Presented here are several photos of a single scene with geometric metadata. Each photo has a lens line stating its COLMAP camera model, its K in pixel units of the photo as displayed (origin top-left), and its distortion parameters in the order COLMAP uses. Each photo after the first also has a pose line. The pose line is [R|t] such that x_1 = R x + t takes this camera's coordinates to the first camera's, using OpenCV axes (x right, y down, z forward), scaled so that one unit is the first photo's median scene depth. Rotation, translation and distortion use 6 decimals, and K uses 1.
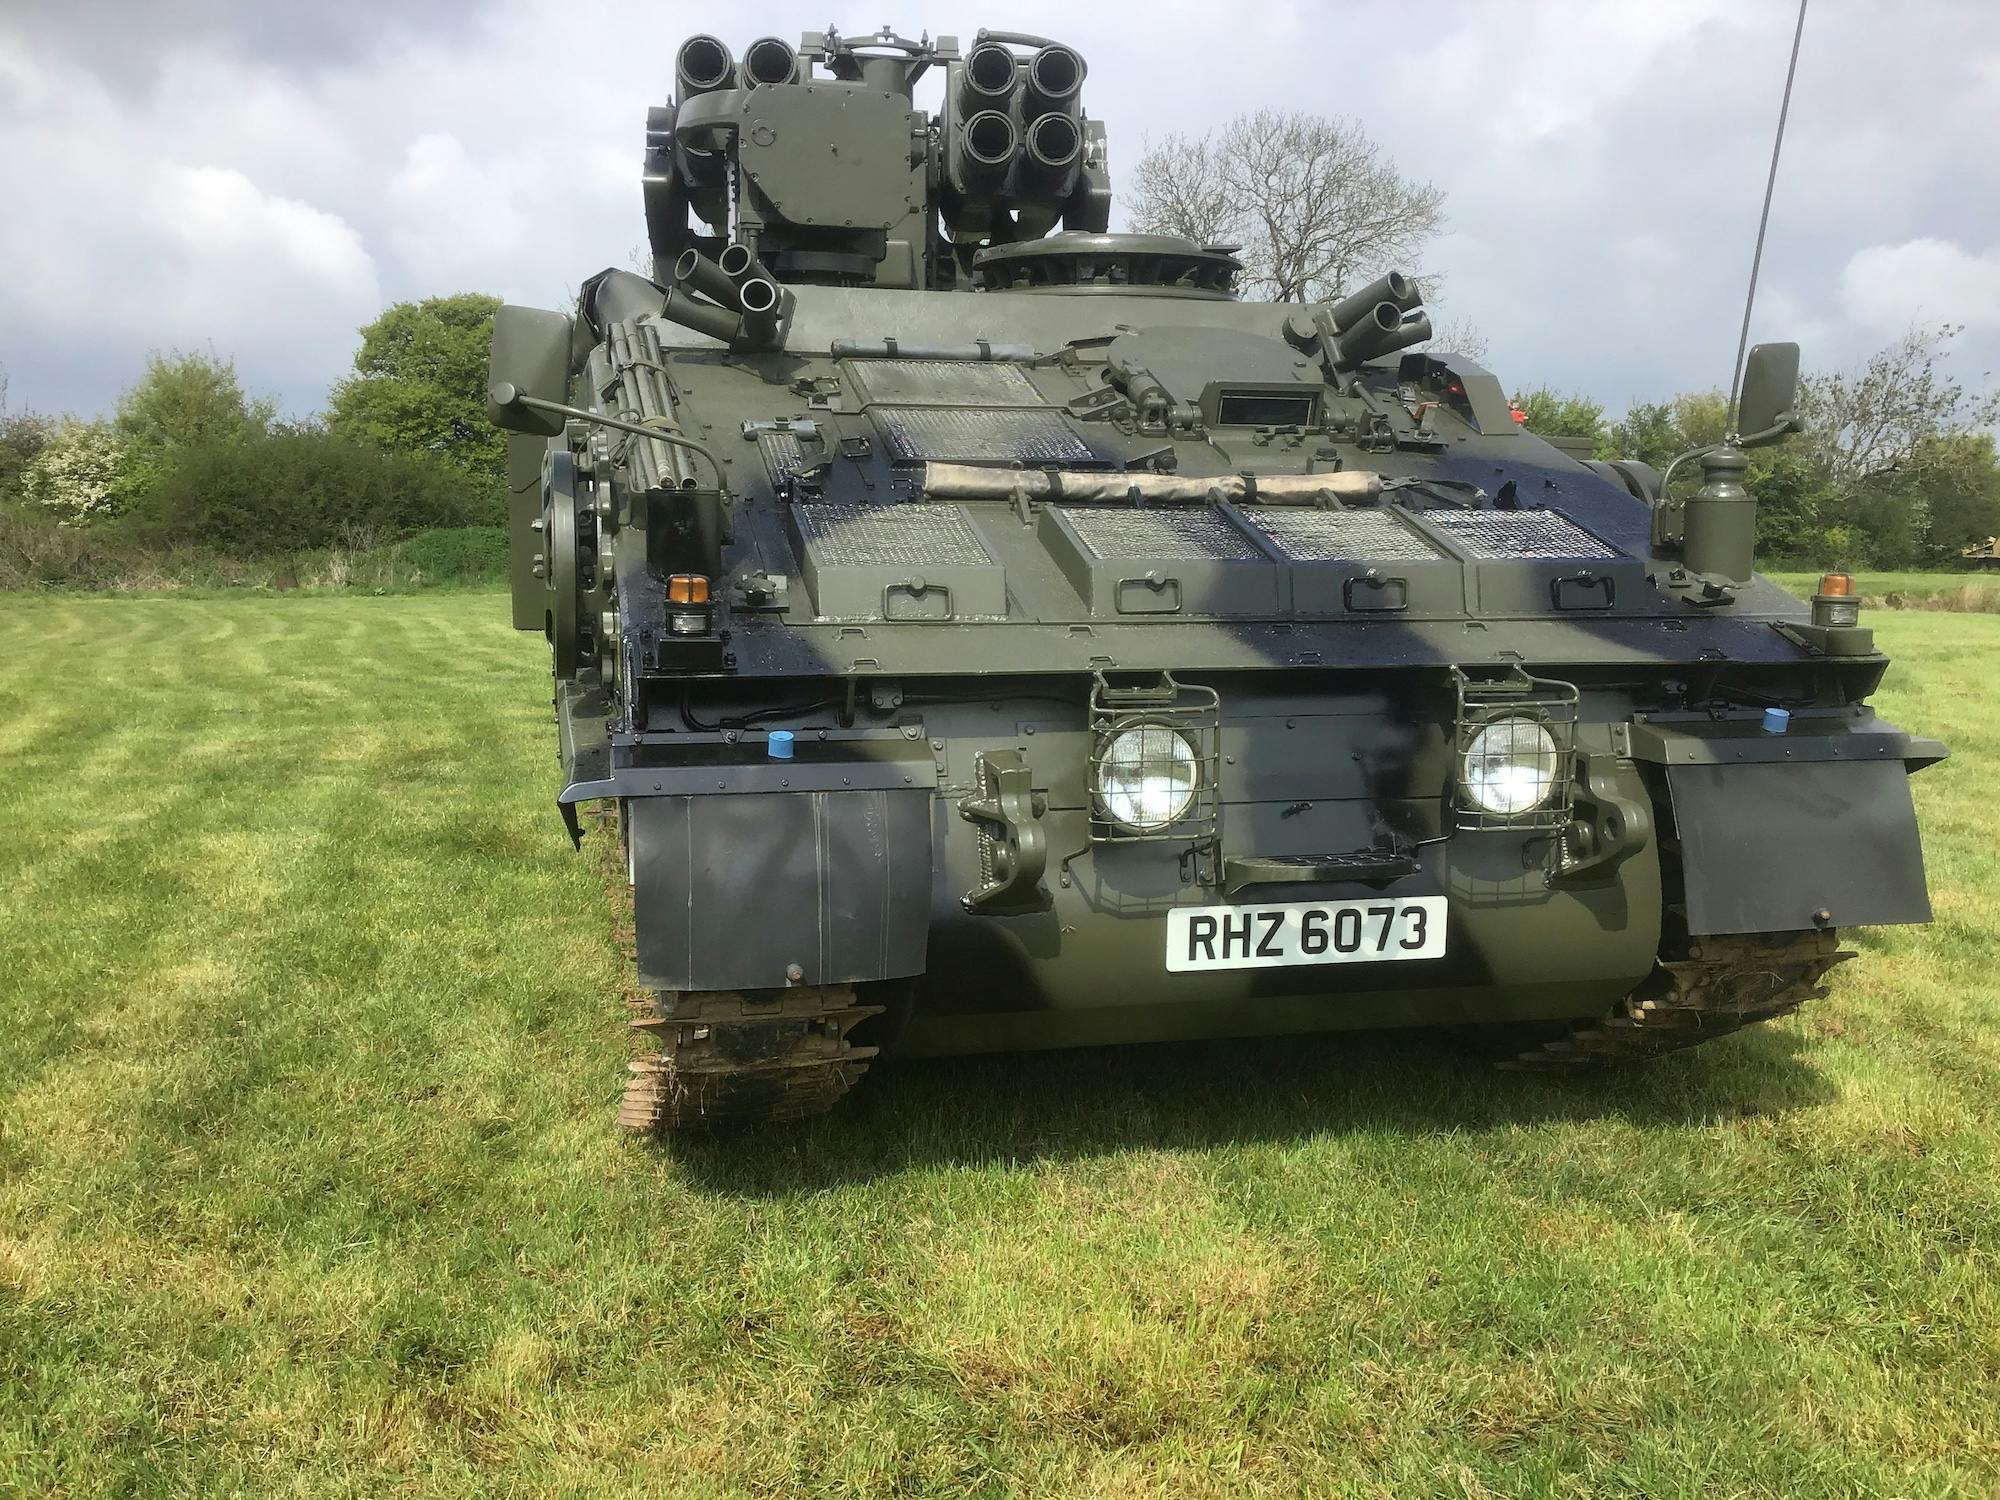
lens RADIAL K [[1785.2, 0, 1017.0], [0, 1785.2, 766.6], [0, 0, 1]] dist [0.102120, -0.211786]
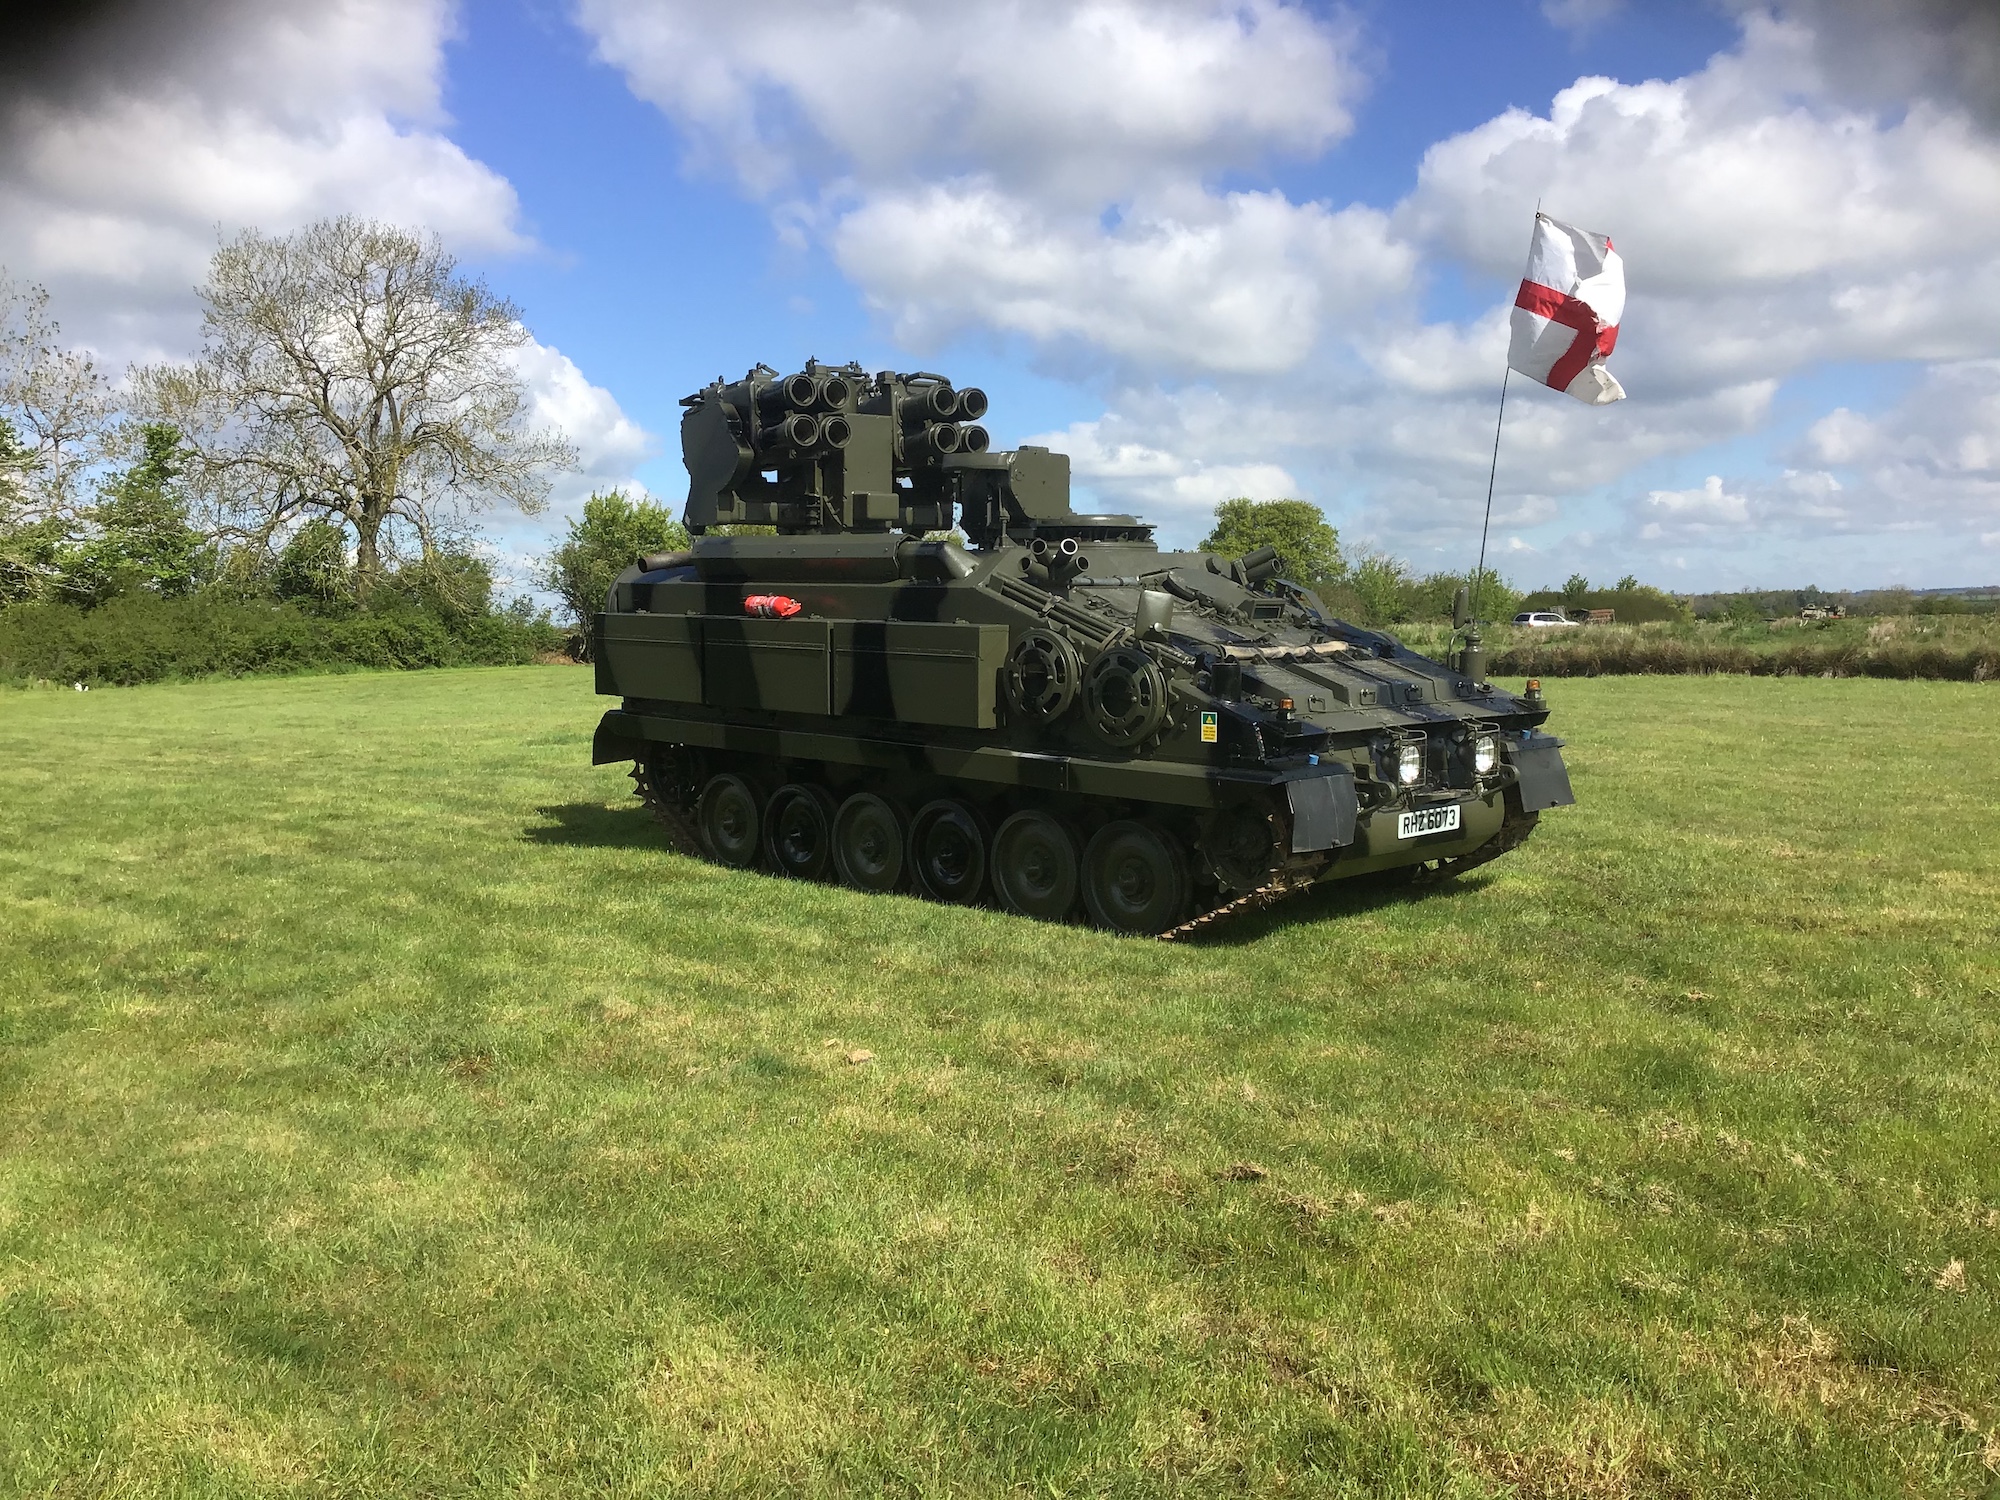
lens RADIAL K [[1769.1, 0, 1000.5], [0, 1769.1, 785.4], [0, 0, 1]] dist [0.094899, -0.183365]
pose [[0.856624, -0.066438, 0.511646, -1.498542], [0.083848, 0.996418, -0.010997, 0.012545], [-0.509083, 0.052321, 0.859126, -0.824857]]
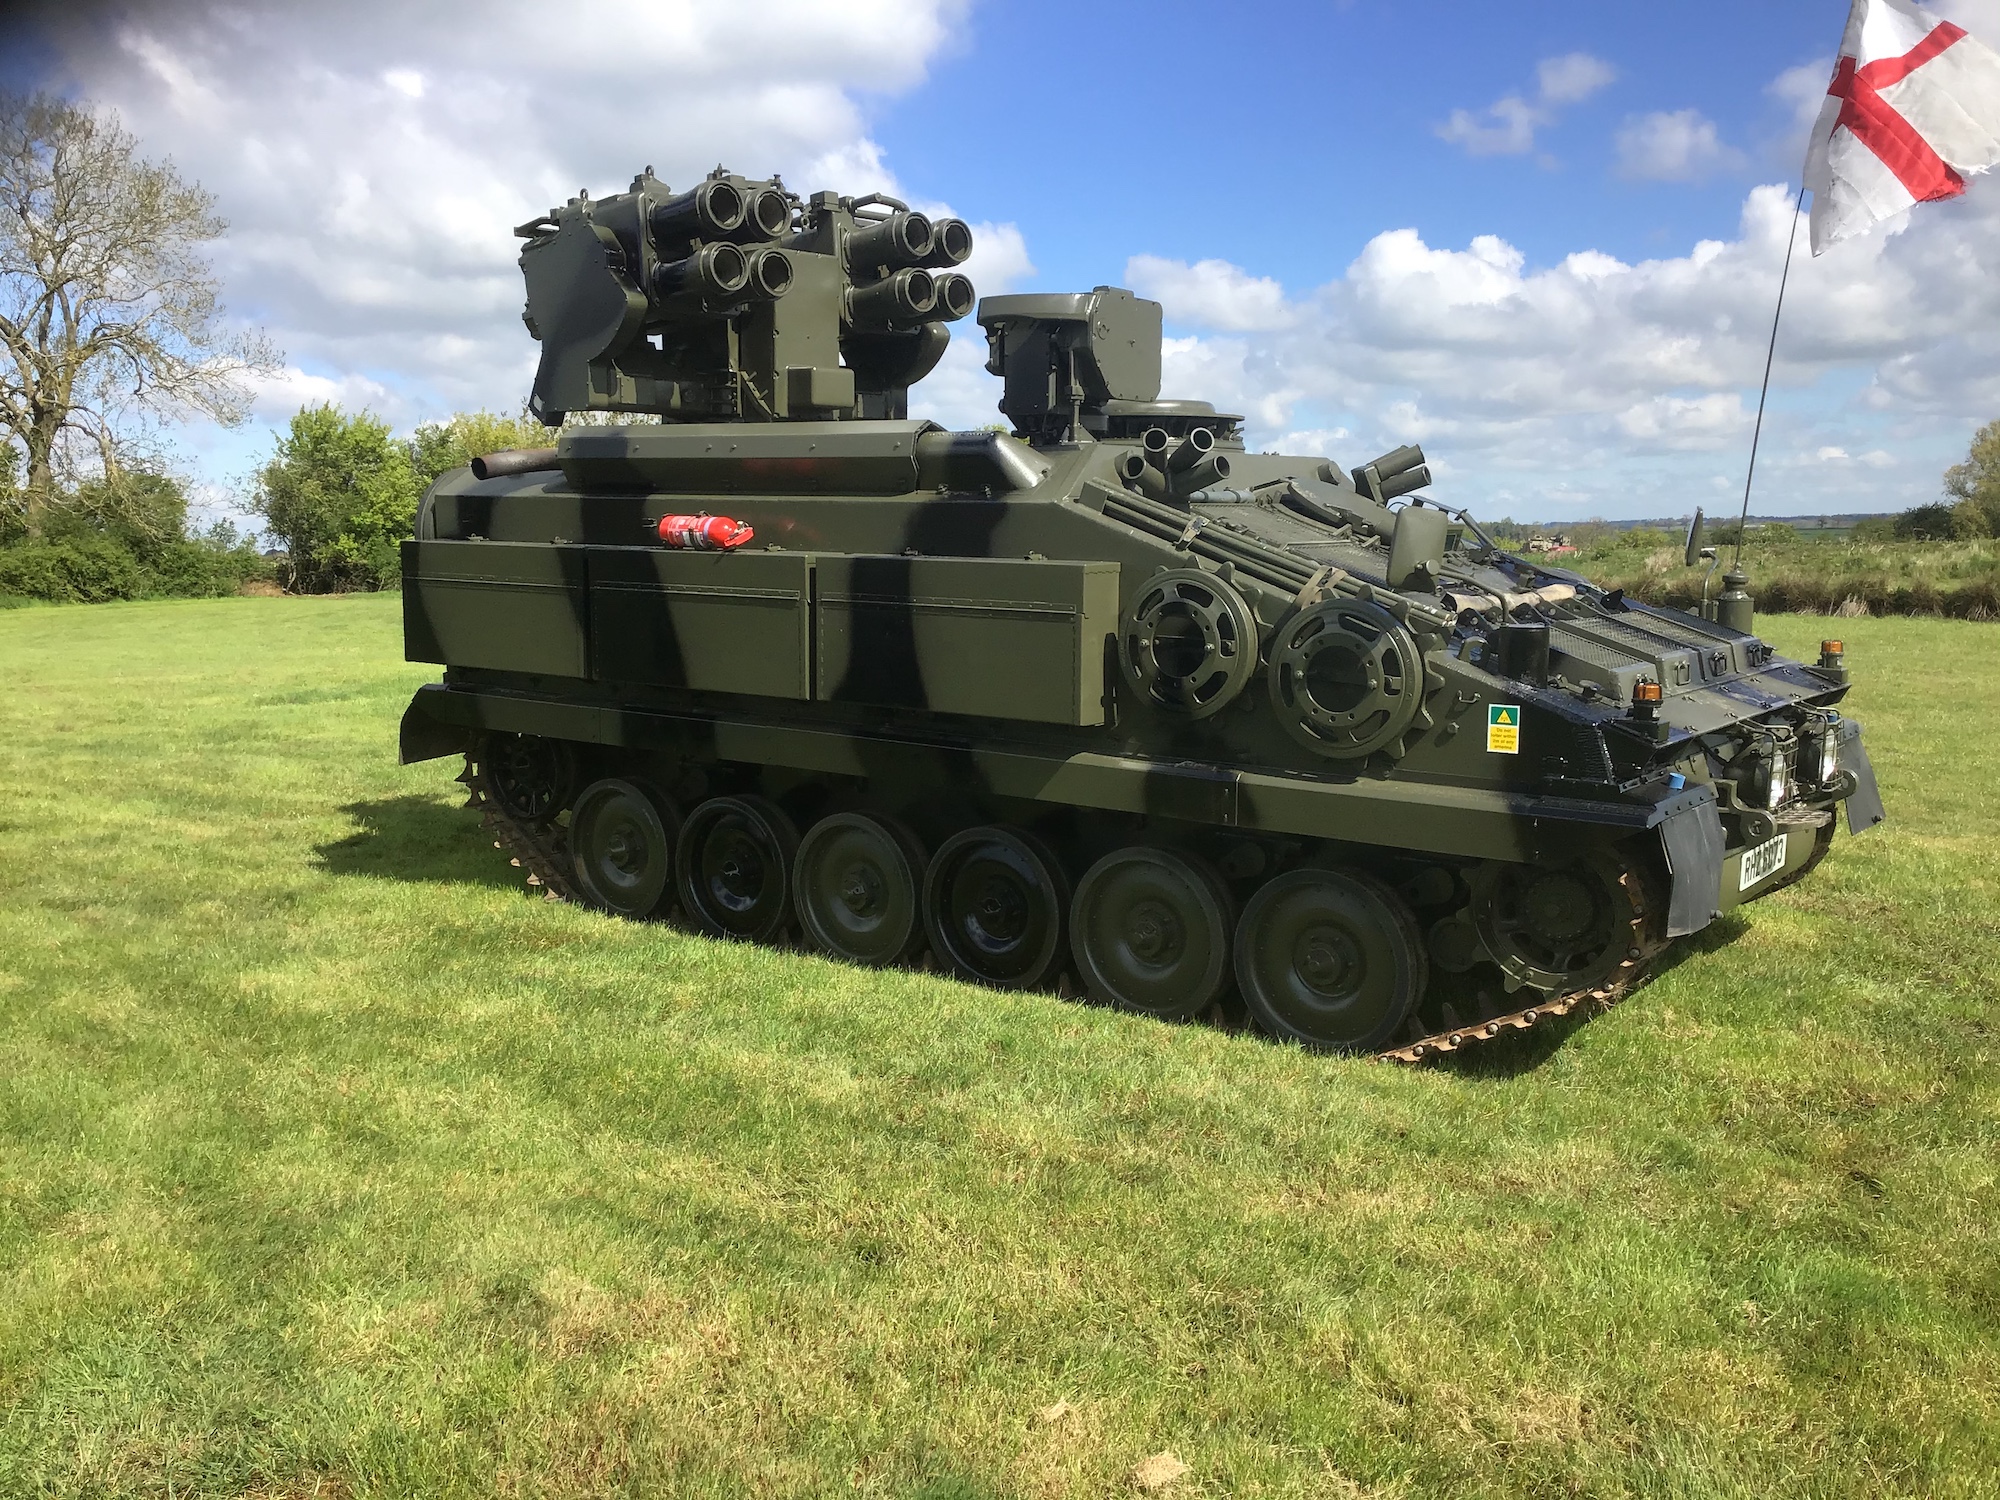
lens RADIAL K [[1769.1, 0, 1000.5], [0, 1769.1, 785.4], [0, 0, 1]] dist [0.094899, -0.183365]
pose [[0.770812, -0.101356, 0.628948, -1.308953], [0.096705, 0.994438, 0.041738, -0.109298], [-0.629680, 0.028650, 0.776326, 0.085302]]
